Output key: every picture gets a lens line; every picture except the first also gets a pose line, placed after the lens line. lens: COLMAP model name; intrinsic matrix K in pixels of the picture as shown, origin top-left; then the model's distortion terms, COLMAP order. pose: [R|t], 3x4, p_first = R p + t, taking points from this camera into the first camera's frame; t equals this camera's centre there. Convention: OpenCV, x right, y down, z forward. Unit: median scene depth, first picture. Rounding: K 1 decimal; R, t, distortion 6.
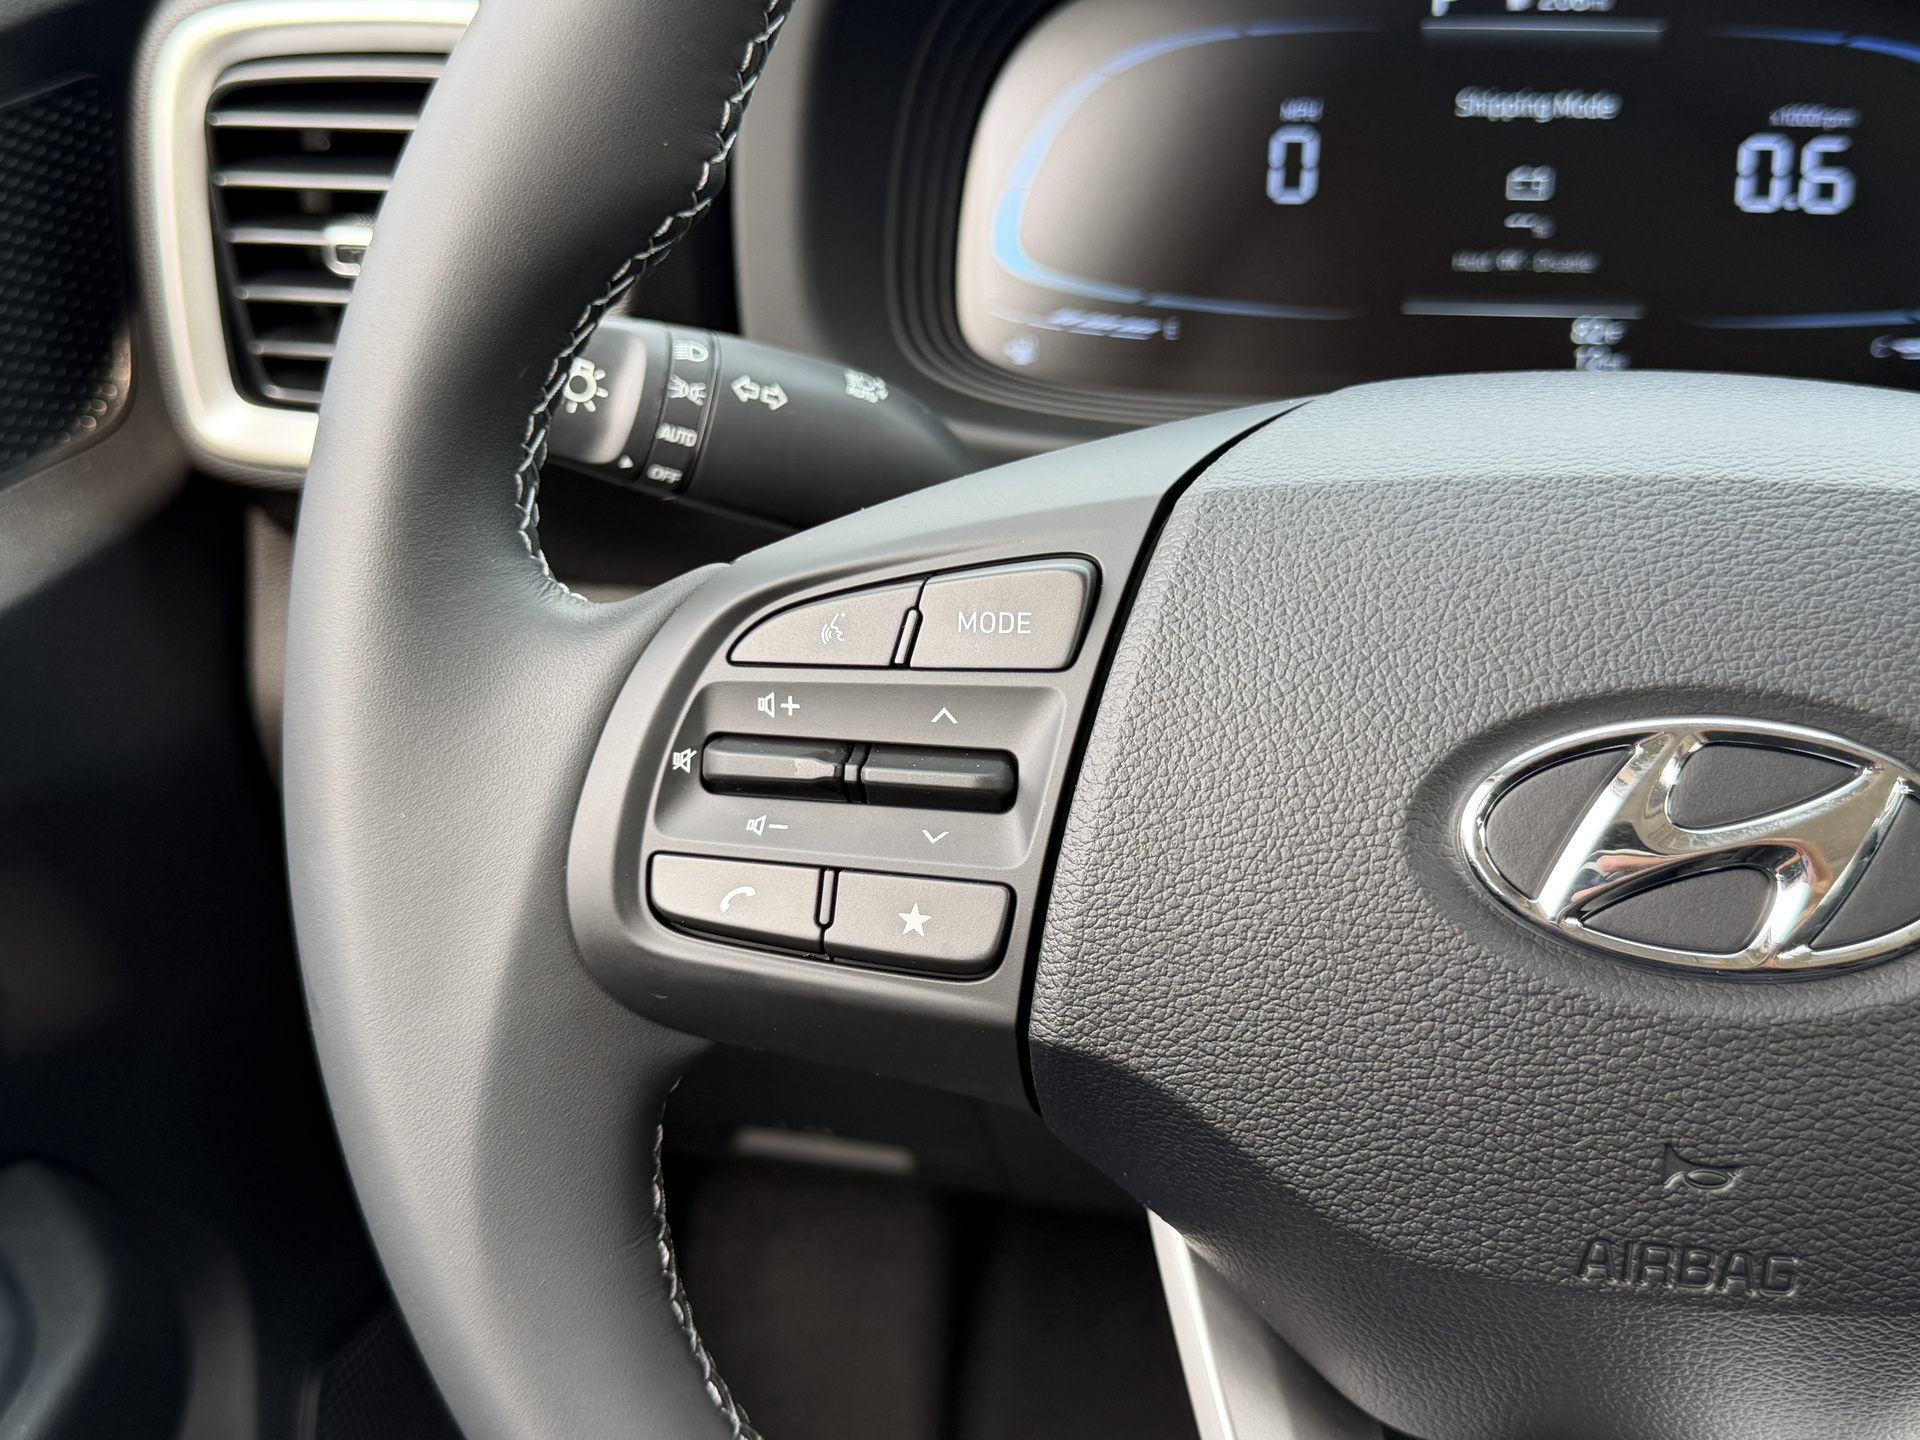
lens RADIAL K [[2157.6, 0, 973.3], [0, 2157.6, 746.5], [0, 0, 1]] dist [0.054999, 0.000000]
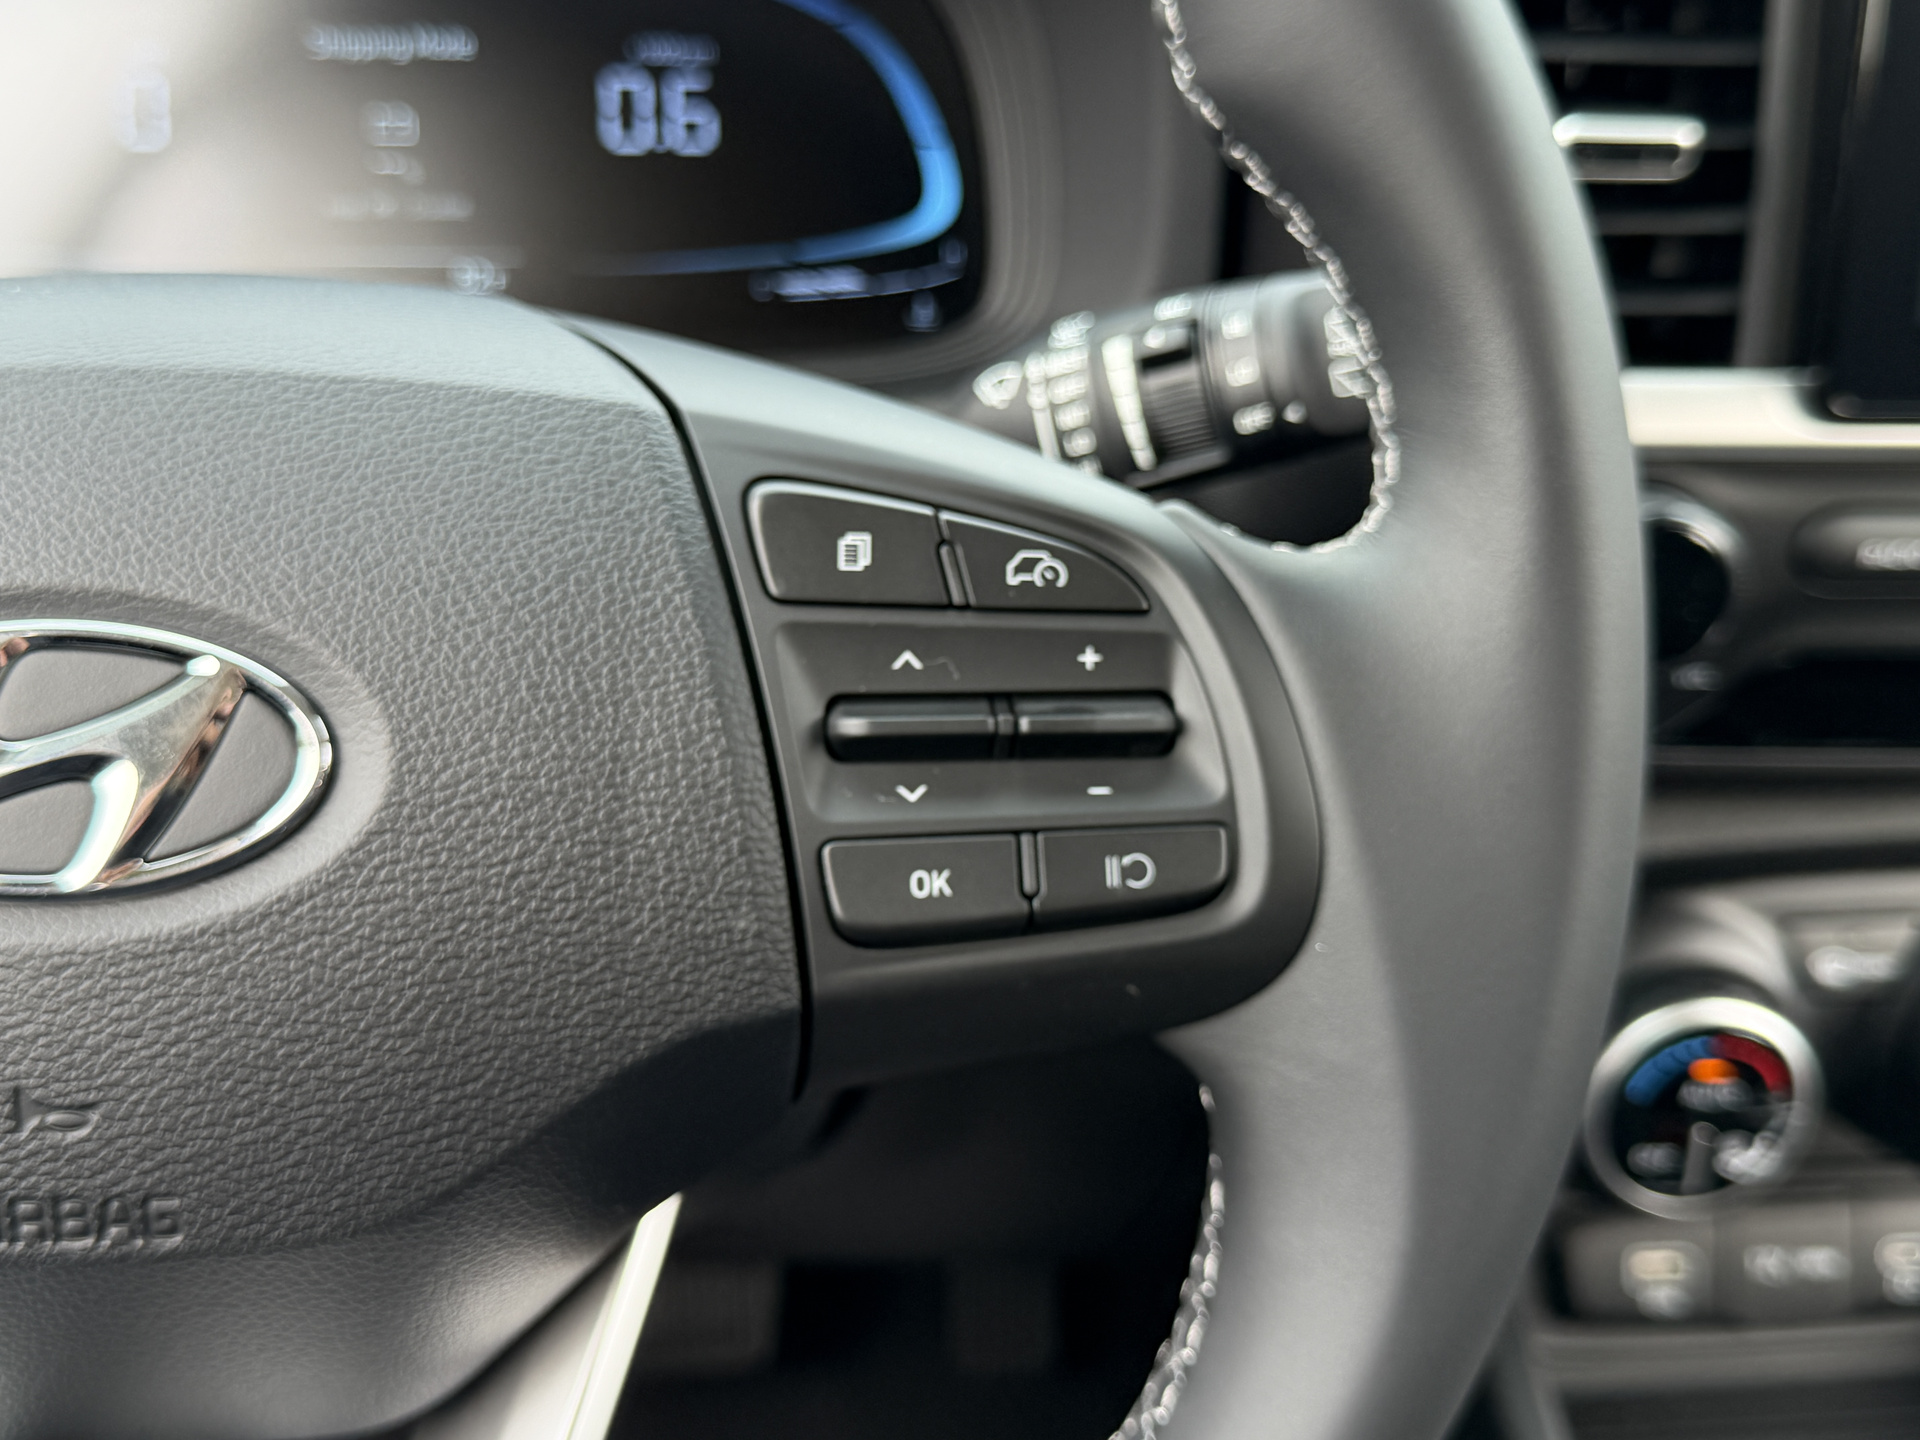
lens RADIAL K [[2157.6, 0, 927.2], [0, 2157.6, 765.3], [0, 0, 1]] dist [0.054999, 0.000000]
pose [[0.978021, -0.067191, 0.197384, 0.486821], [0.067887, 0.997688, 0.003246, 0.065664], [-0.197145, 0.010226, 0.980321, 0.022892]]
